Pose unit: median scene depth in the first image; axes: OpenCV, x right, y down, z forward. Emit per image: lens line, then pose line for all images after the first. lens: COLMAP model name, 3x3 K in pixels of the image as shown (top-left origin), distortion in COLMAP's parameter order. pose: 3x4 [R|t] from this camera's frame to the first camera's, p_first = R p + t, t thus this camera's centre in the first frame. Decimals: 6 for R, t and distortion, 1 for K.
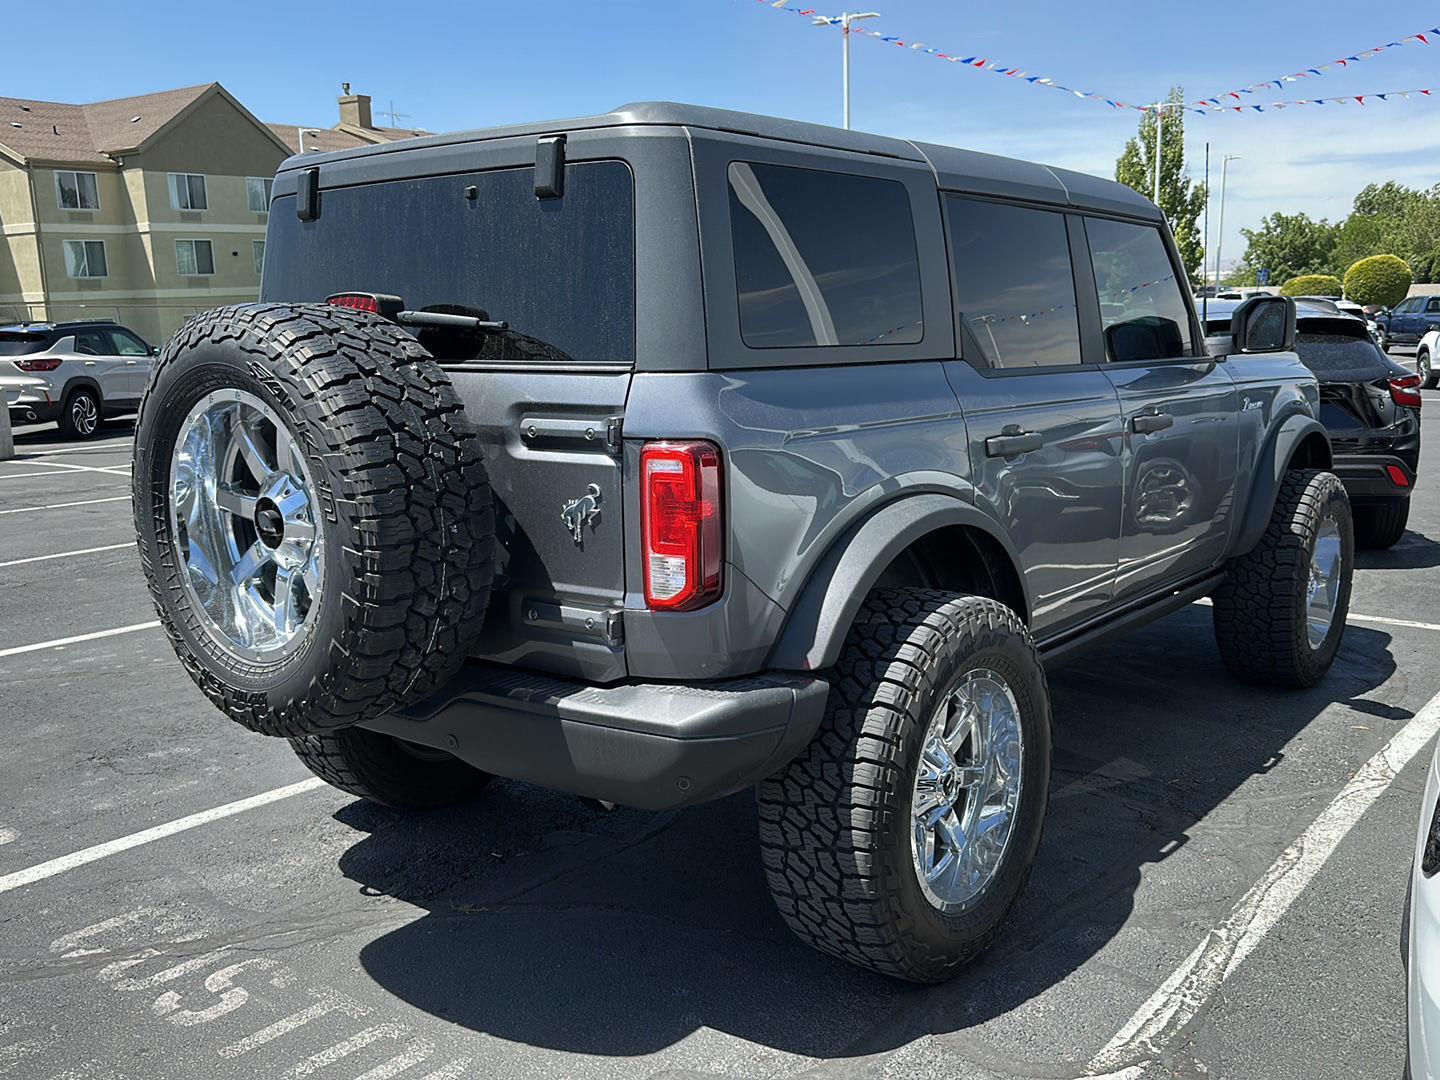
lens RADIAL K [[1289.1, 0, 733.8], [0, 1289.1, 555.9], [0, 0, 1]] dist [0.086556, -0.159432]
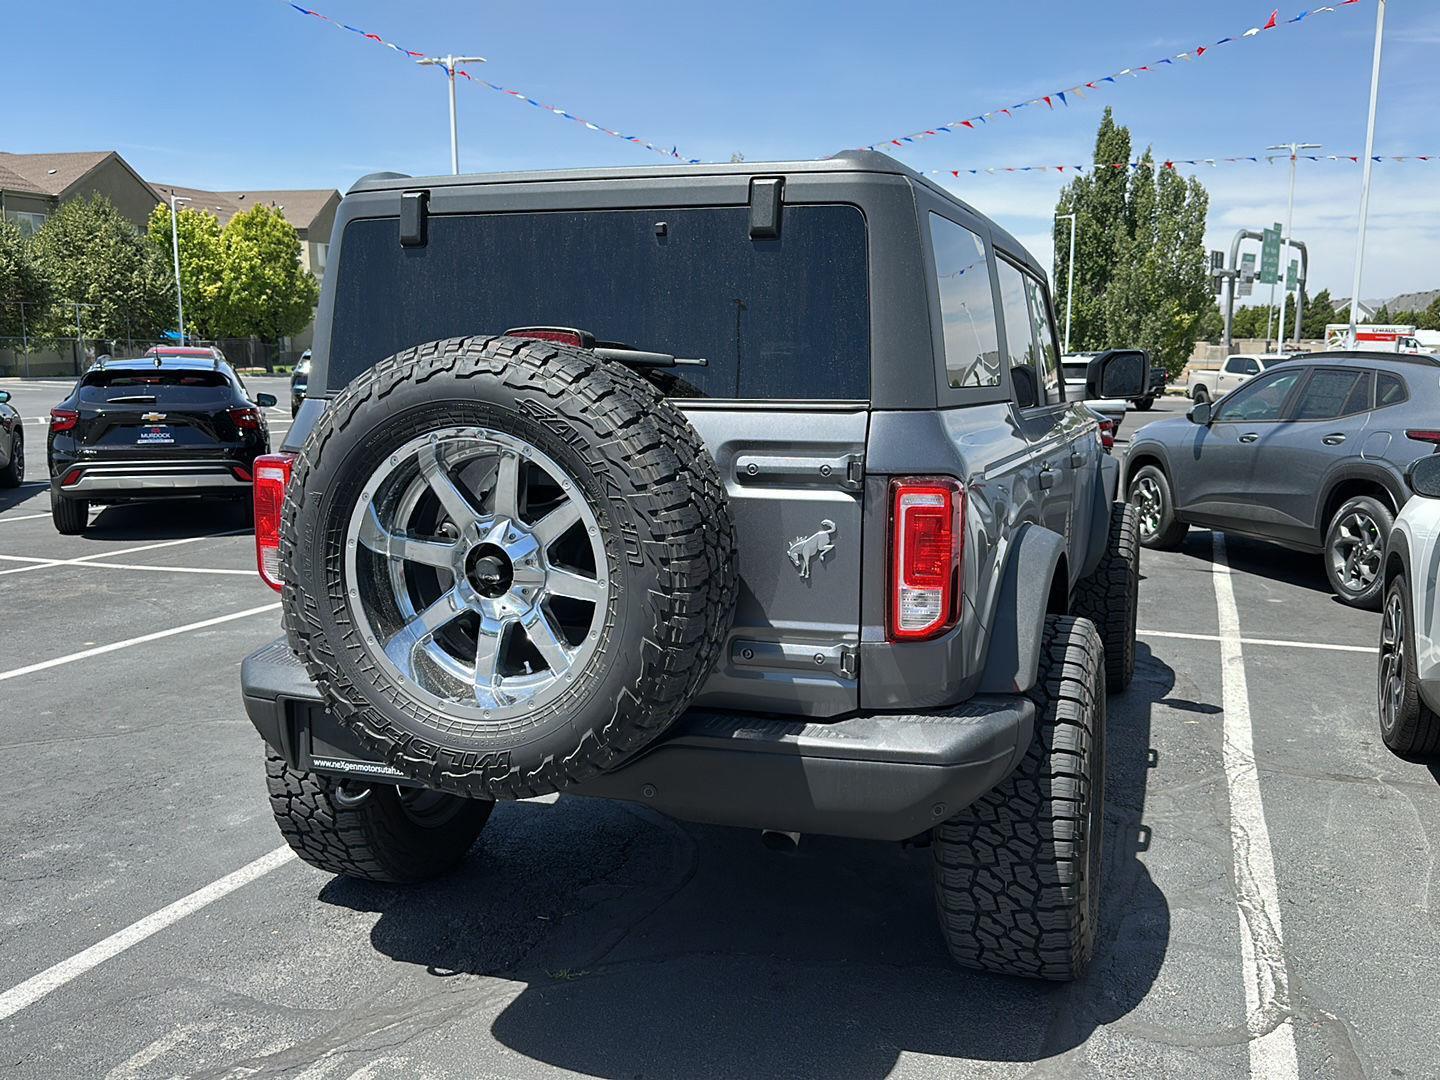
lens RADIAL K [[1289.1, 0, 723.7], [0, 1289.1, 550.4], [0, 0, 1]] dist [0.086556, -0.159432]
pose [[0.945372, -0.029127, 0.324689, -0.457895], [0.041125, 0.998699, -0.030151, -0.004456], [-0.323389, 0.041857, 0.945340, 0.062898]]
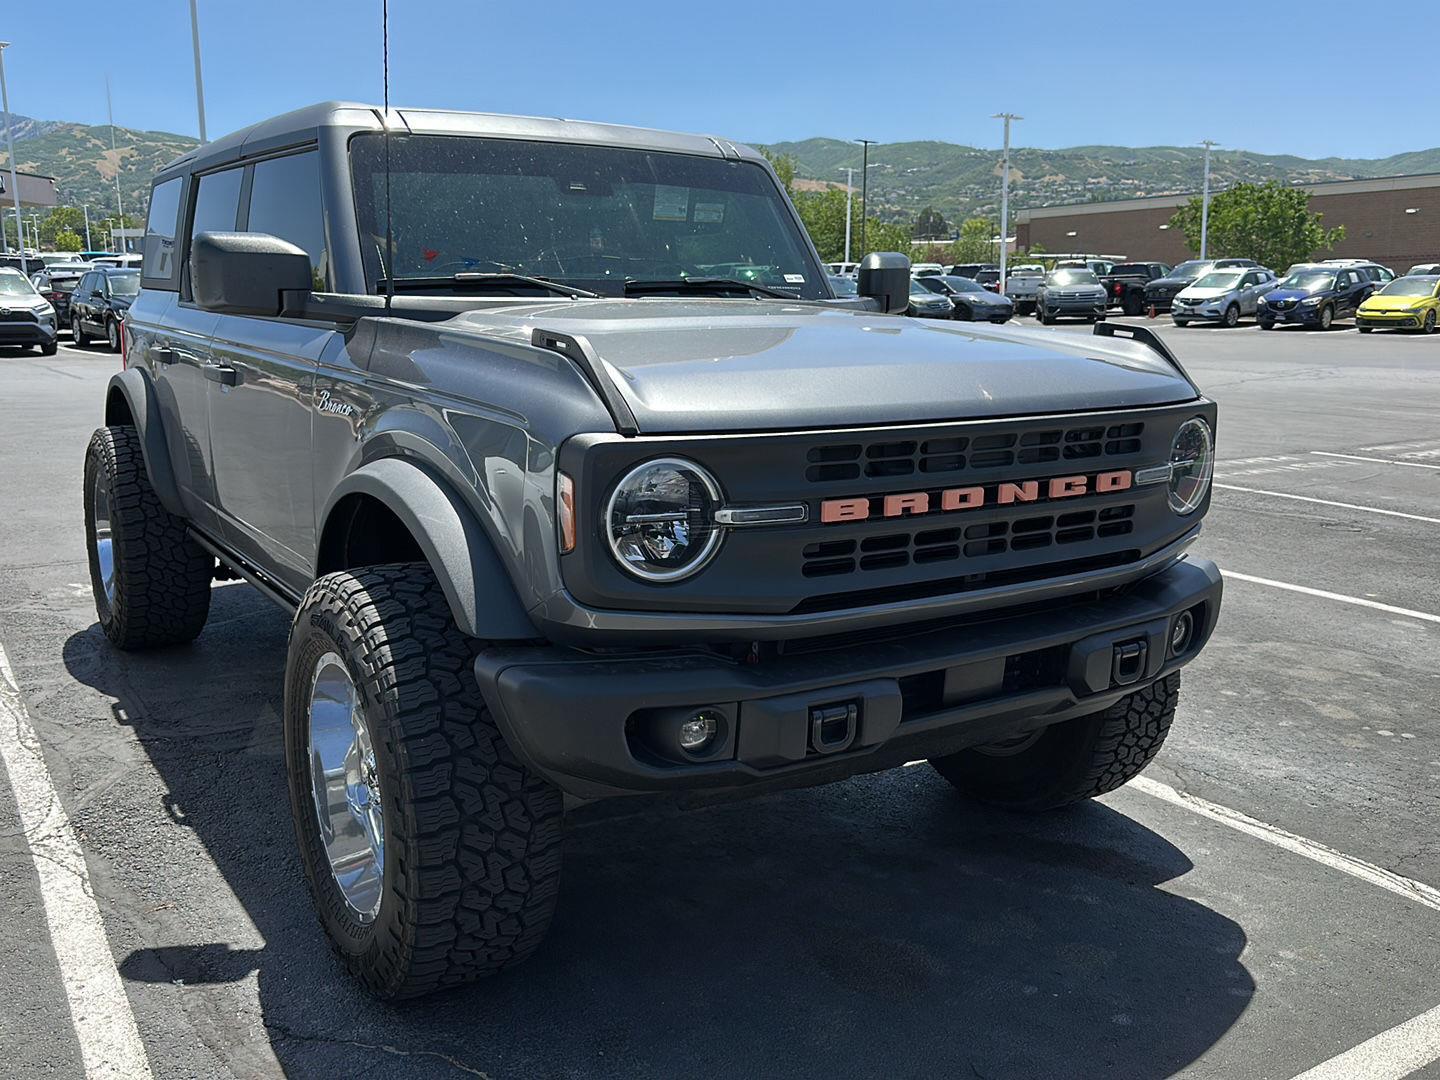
lens RADIAL K [[1289.1, 0, 726.7], [0, 1289.1, 547.3], [0, 0, 1]] dist [0.086556, -0.159432]
pose [[-0.315577, 0.197475, -0.928124, 1.561817], [-0.174736, 0.949285, 0.261390, -0.412774], [0.932673, 0.244666, -0.265067, 2.270804]]
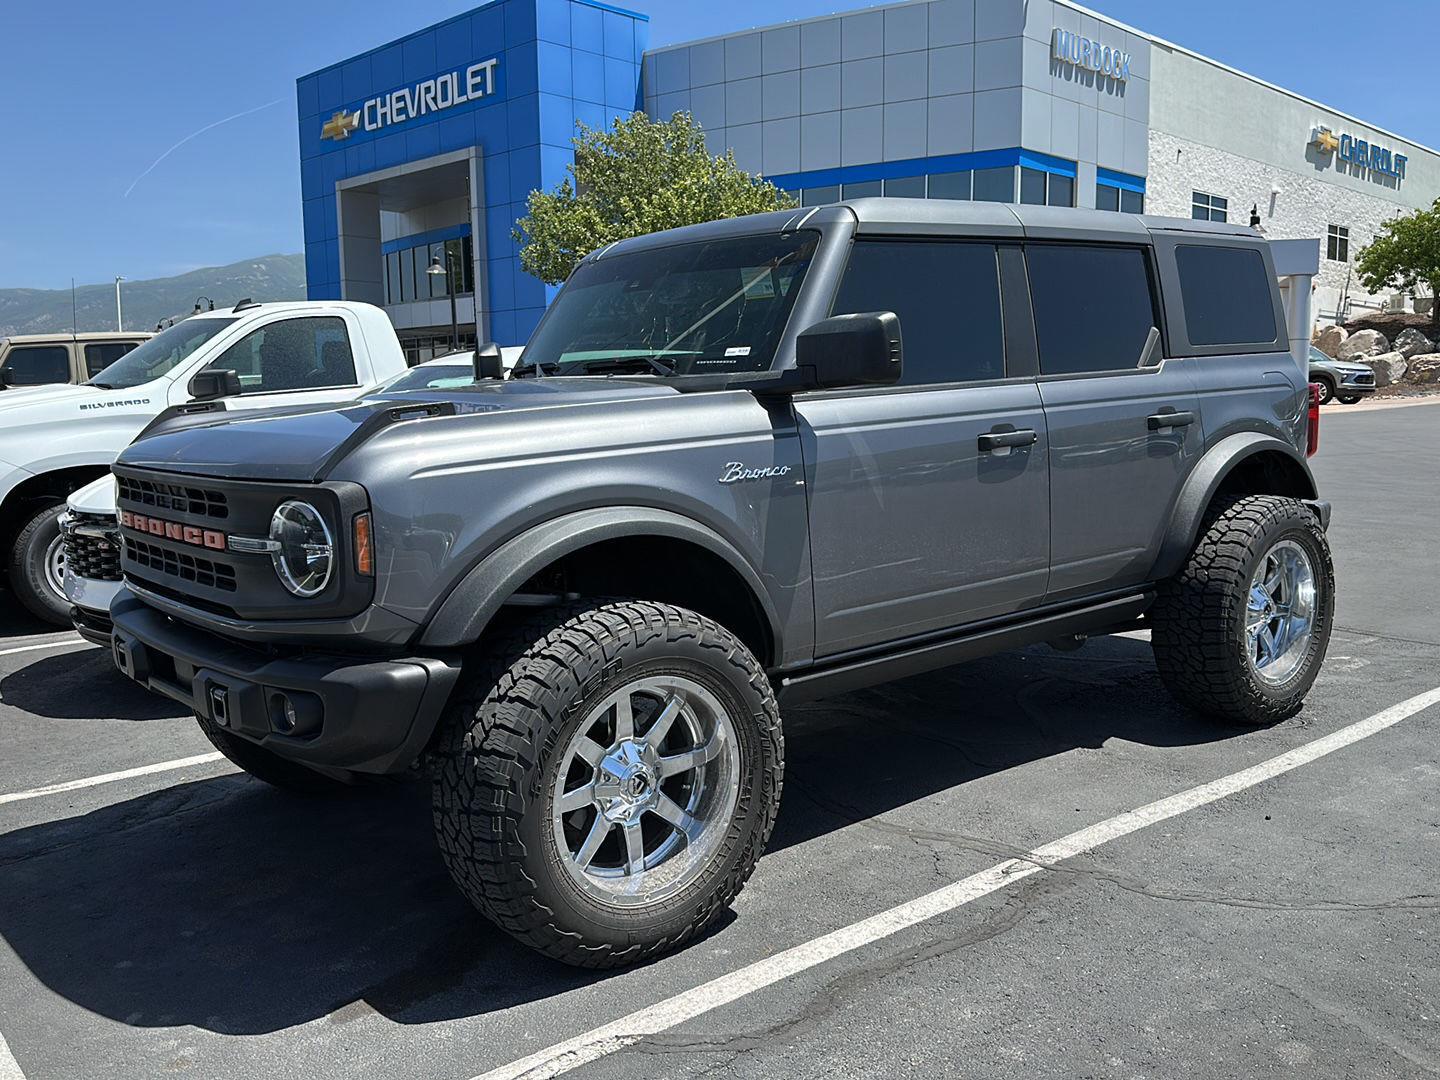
lens RADIAL K [[1289.1, 0, 719.9], [0, 1289.1, 534.6], [0, 0, 1]] dist [0.086556, -0.159432]
pose [[-0.976825, 0.017951, 0.213286, -0.028240], [0.081923, 0.951956, 0.295075, -0.548205], [-0.197742, 0.305710, -0.931364, 3.181734]]
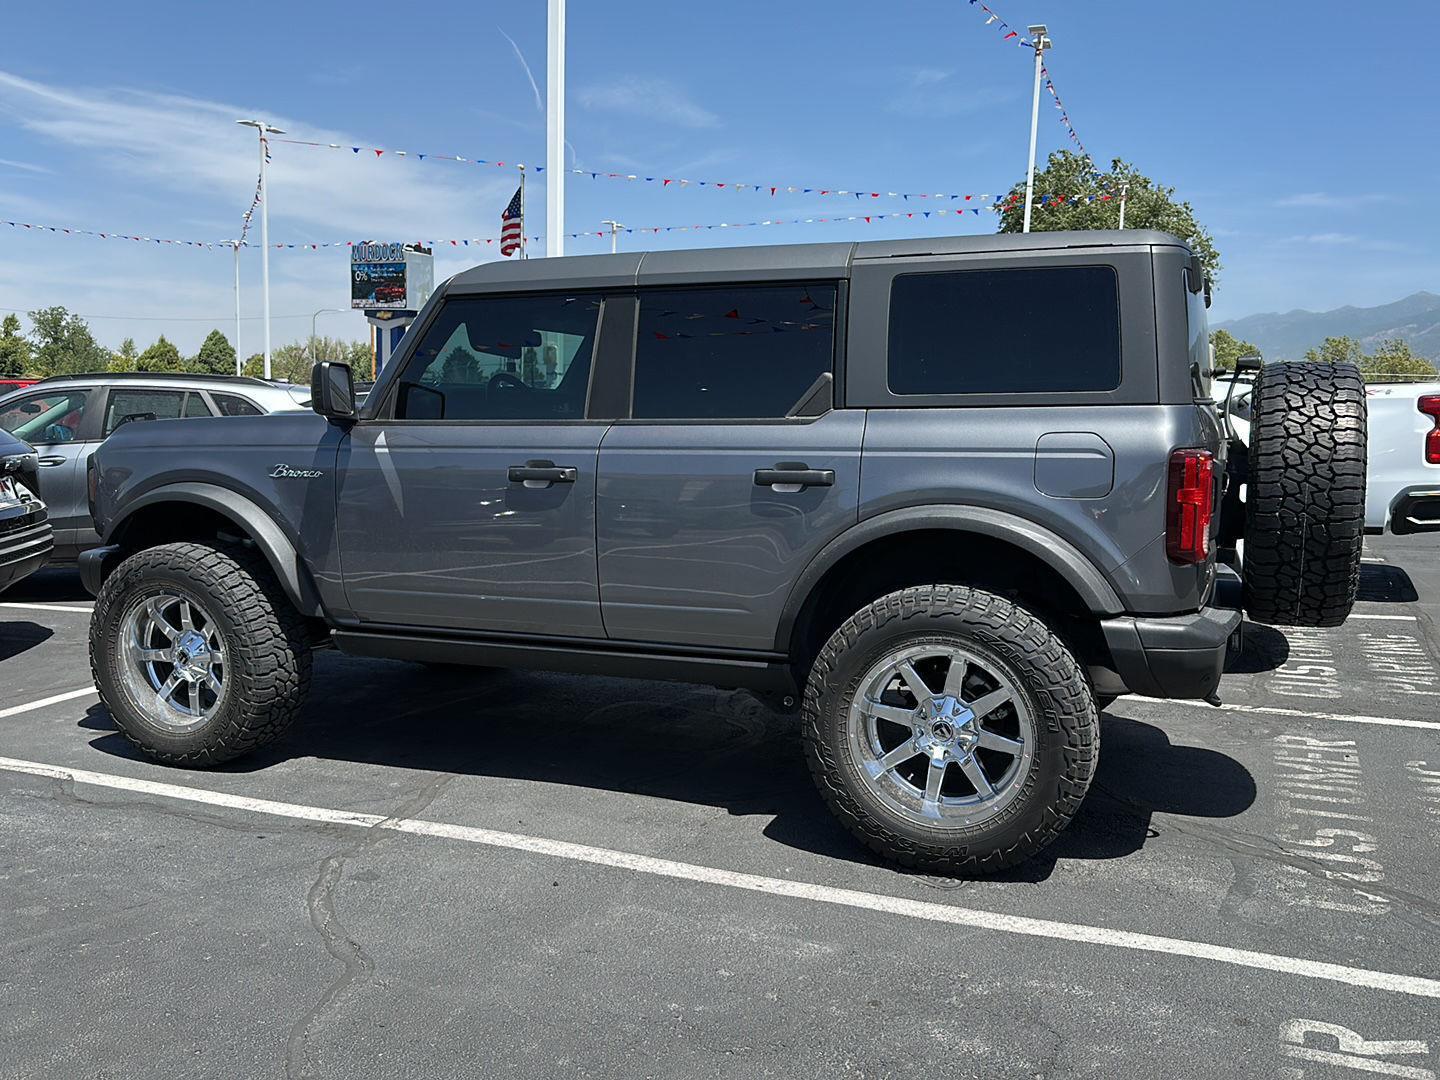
lens RADIAL K [[1289.1, 0, 721.0], [0, 1289.1, 541.7], [0, 0, 1]] dist [0.086556, -0.159432]
pose [[-0.275503, -0.096661, 0.956428, -1.583038], [0.175936, 0.973057, 0.149020, -0.317839], [-0.945063, 0.209326, -0.251074, 1.969941]]
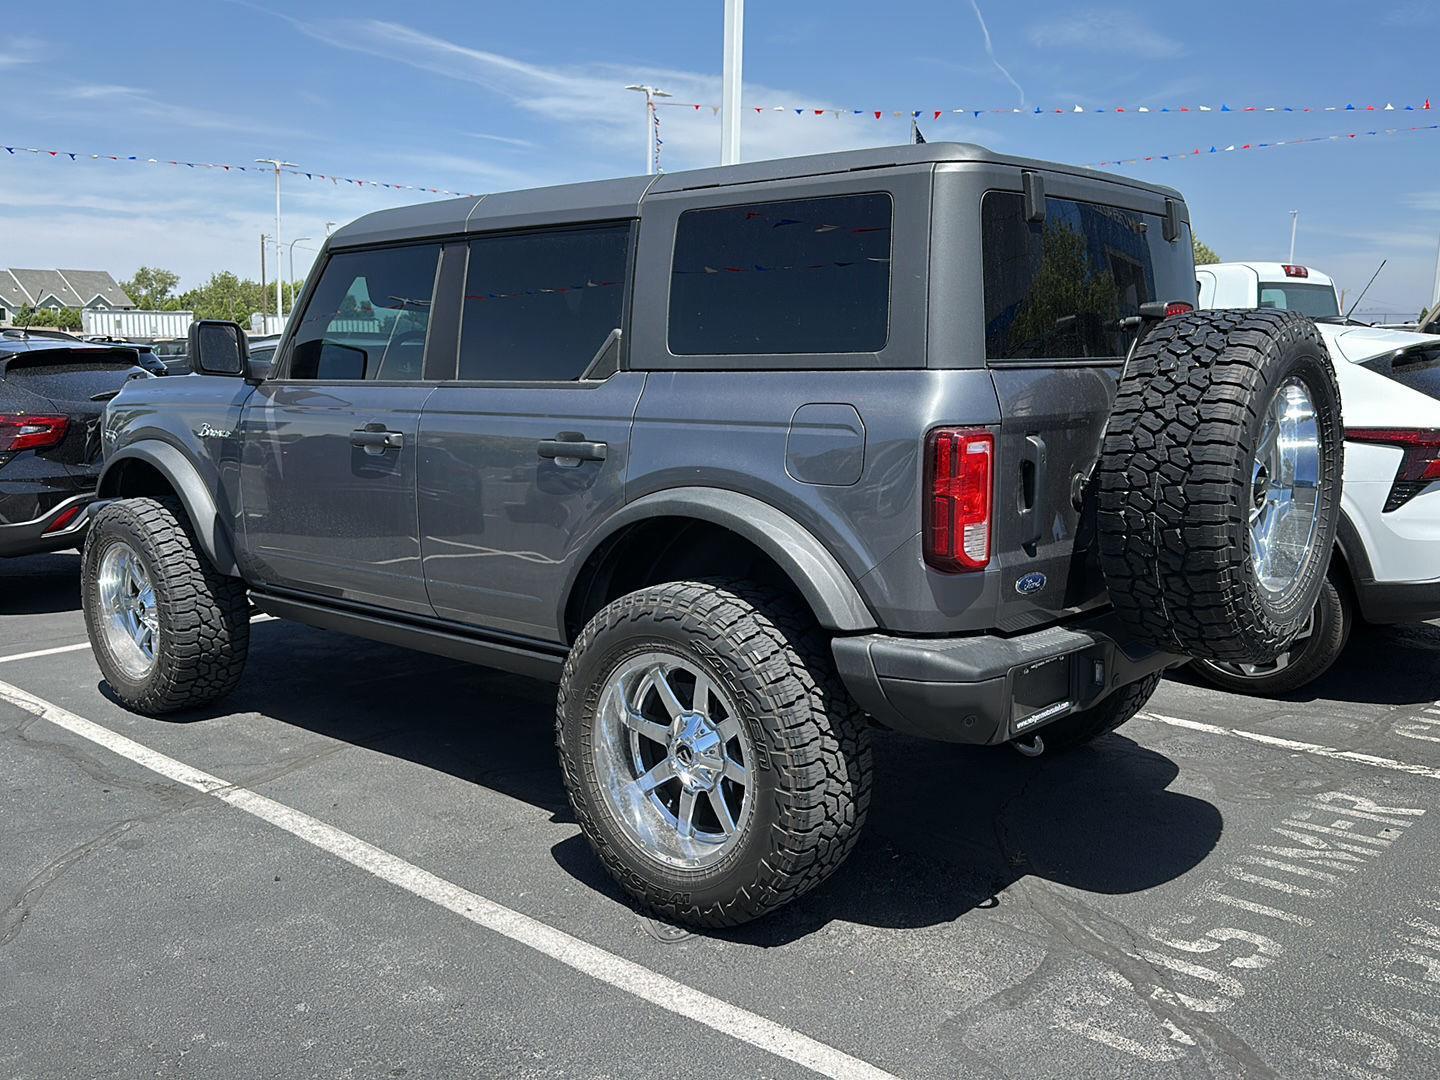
lens RADIAL K [[1289.1, 0, 720.3], [0, 1289.1, 545.7], [0, 0, 1]] dist [0.086556, -0.159432]
pose [[0.051537, -0.138936, 0.988959, -1.473405], [0.182861, 0.974846, 0.127424, -0.202200], [-0.981787, 0.174276, 0.075647, 1.299726]]
